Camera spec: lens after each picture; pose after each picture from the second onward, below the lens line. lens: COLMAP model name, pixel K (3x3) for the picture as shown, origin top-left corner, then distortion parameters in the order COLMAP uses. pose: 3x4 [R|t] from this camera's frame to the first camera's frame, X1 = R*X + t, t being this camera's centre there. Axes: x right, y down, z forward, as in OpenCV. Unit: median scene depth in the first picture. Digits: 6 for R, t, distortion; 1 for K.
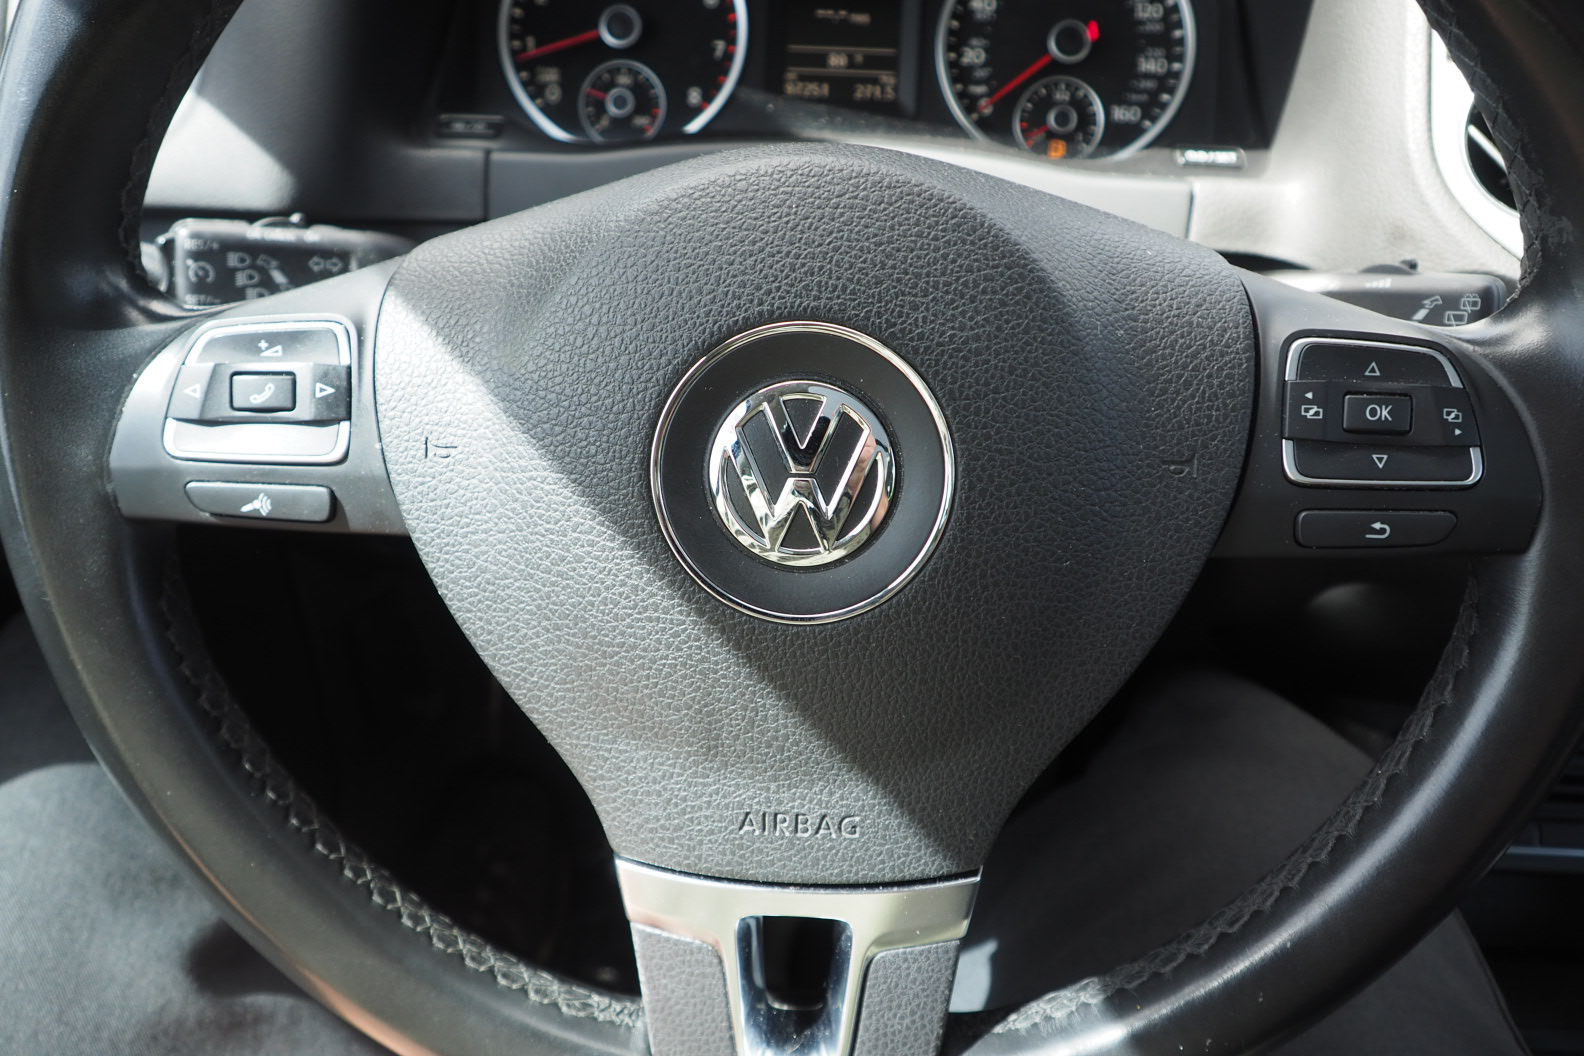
lens RADIAL K [[1178.7, 0, 792.0], [0, 1178.7, 528.0], [0, 0, 1]] dist [-0.037848, 0.000968]
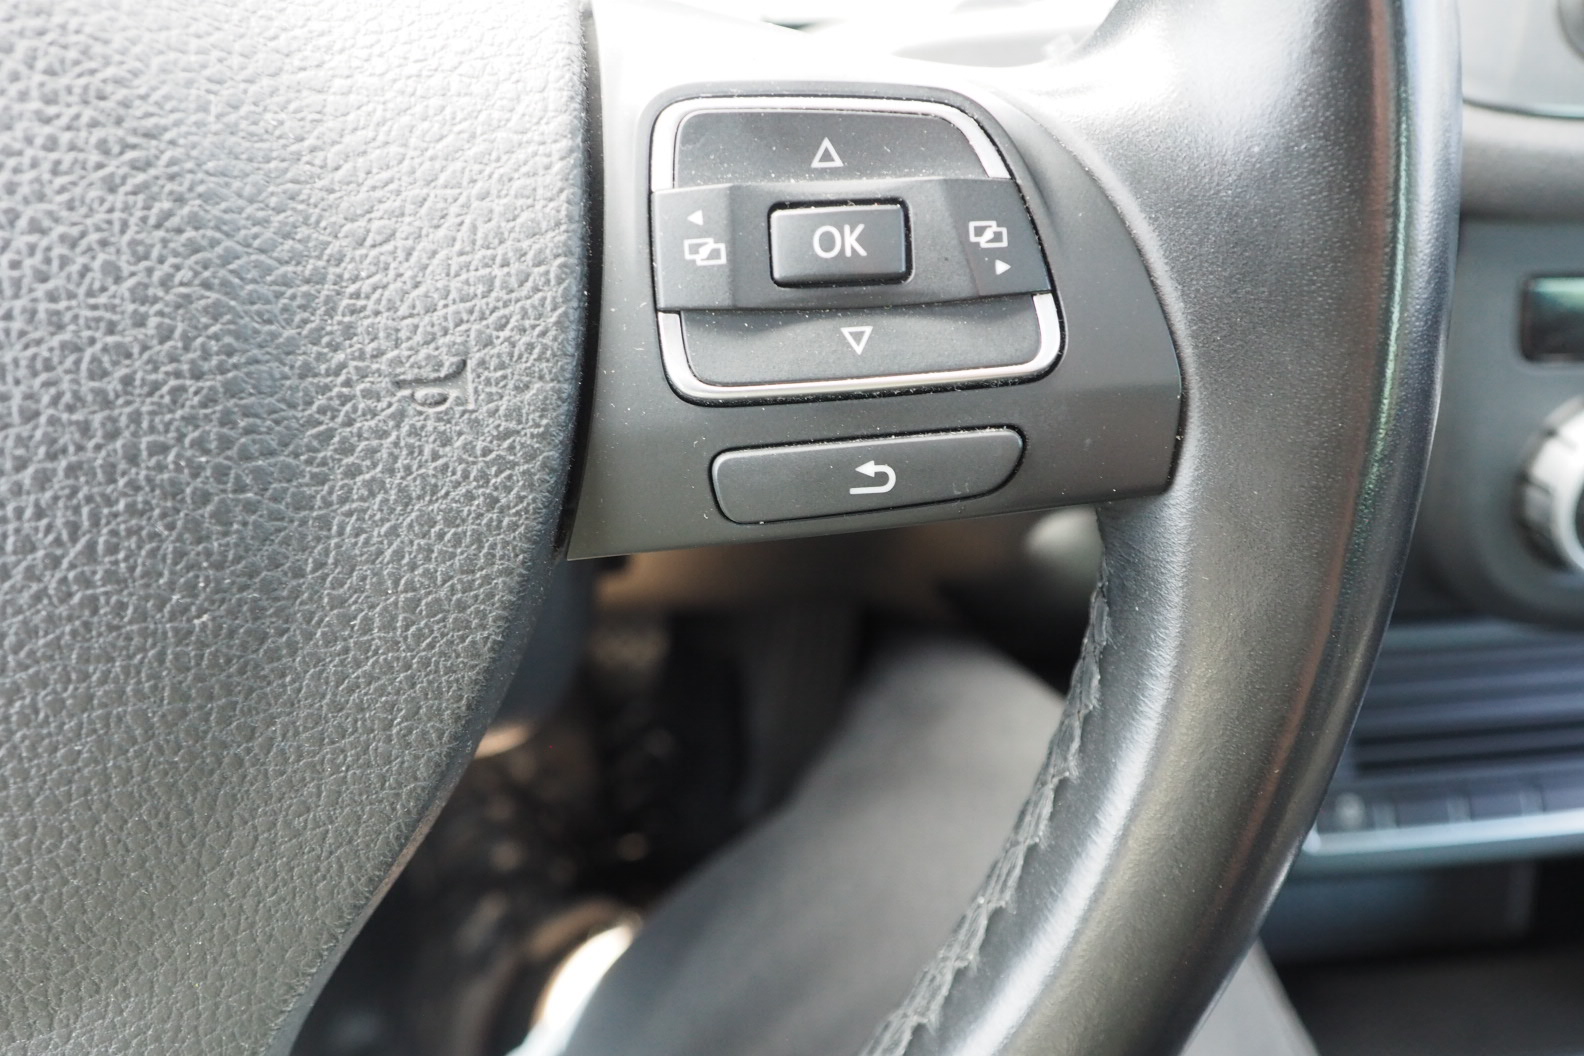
lens RADIAL K [[1368.9, 0, 792.0], [0, 1368.9, 528.0], [0, 0, 1]] dist [-0.022906, -0.004842]
pose [[0.987360, -0.104425, 0.119232, 0.369770], [0.098049, 0.993481, 0.058156, -0.013189], [-0.124528, -0.045730, 0.991162, 0.391782]]
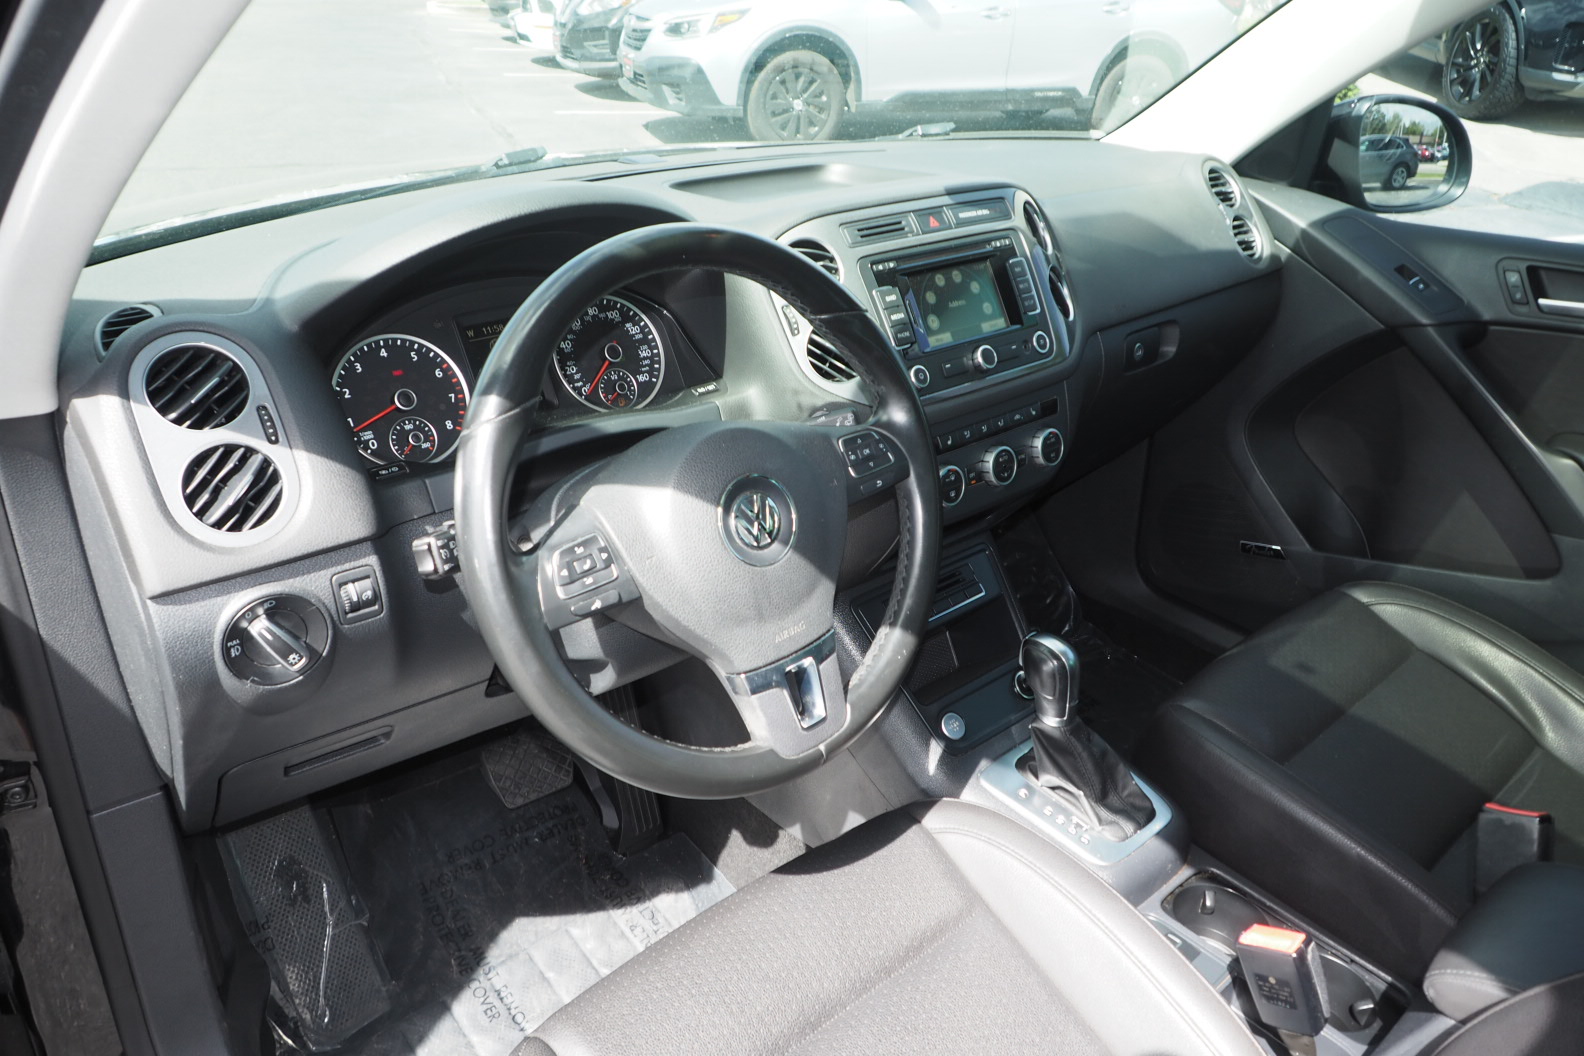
lens RADIAL K [[1129.1, 0, 792.0], [0, 1129.1, 528.0], [0, 0, 1]] dist [-0.019977, 0.003858]
pose [[0.705387, -0.321433, 0.631751, -1.754143], [0.407059, 0.913345, 0.010202, -0.039331], [-0.580286, 0.249963, 0.775104, -1.288653]]
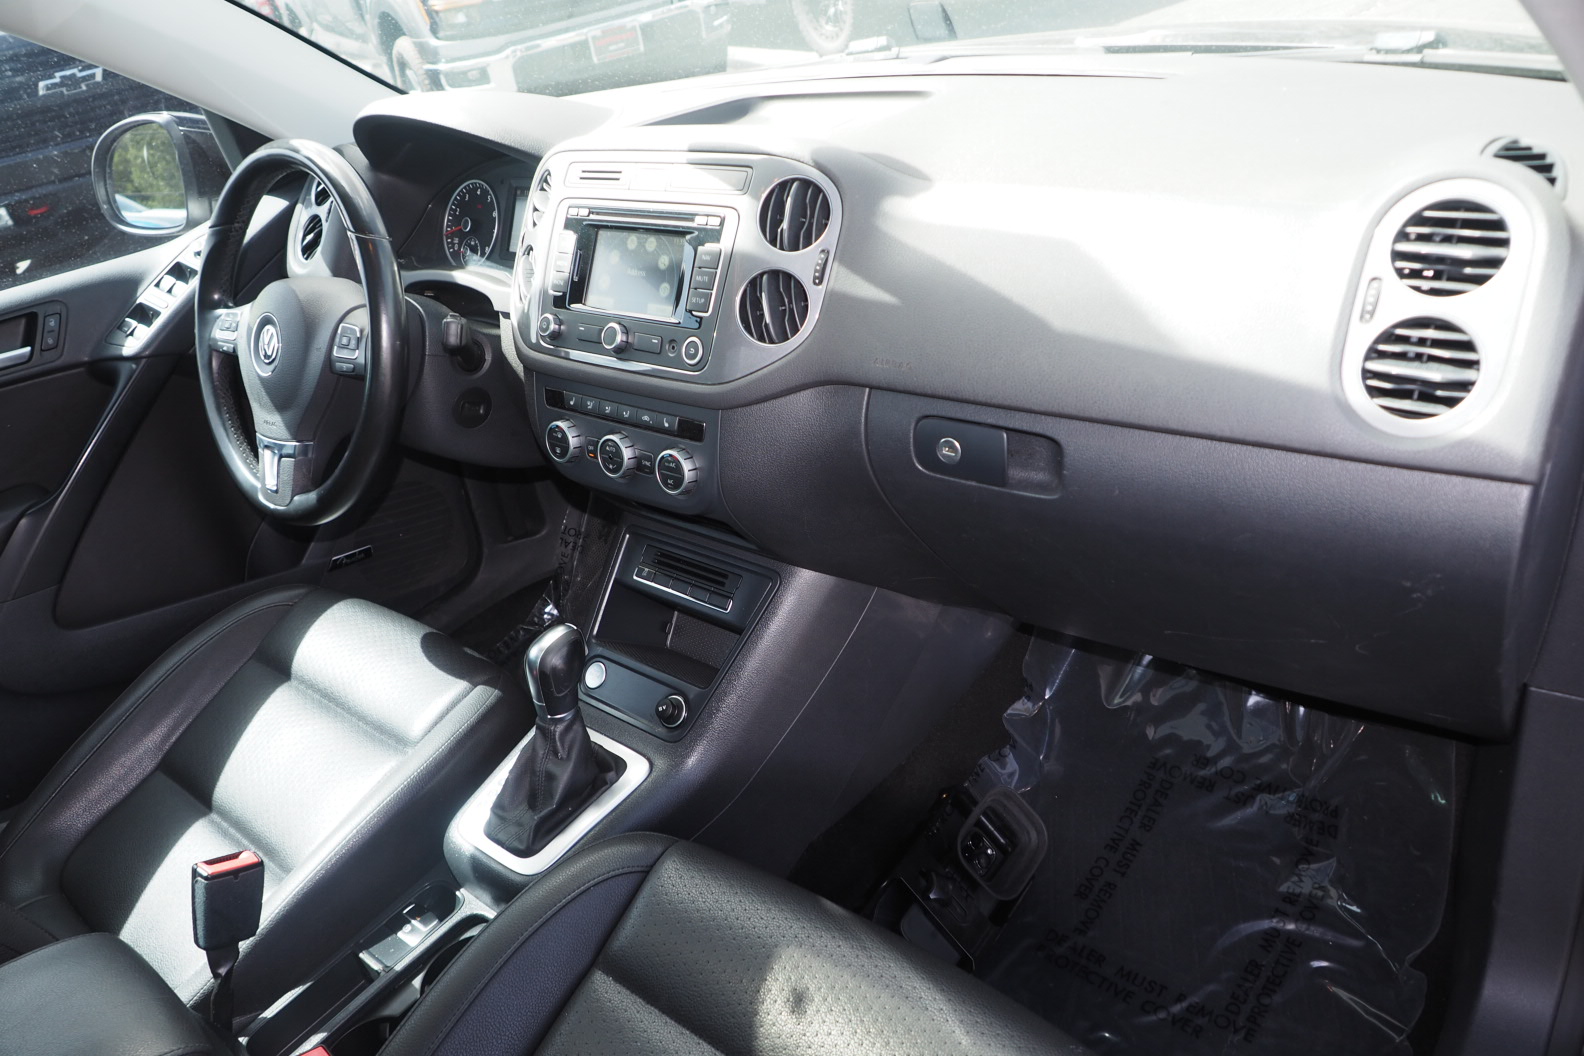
lens RADIAL K [[1142.6, 0, 763.3], [0, 1142.6, 515.6], [0, 0, 1]] dist [-0.012823, -0.002027]
pose [[0.791478, 0.162892, -0.589092, 4.158516], [-0.196613, 0.980457, 0.006950, 0.178132], [0.578711, 0.110322, 0.808036, -1.380152]]
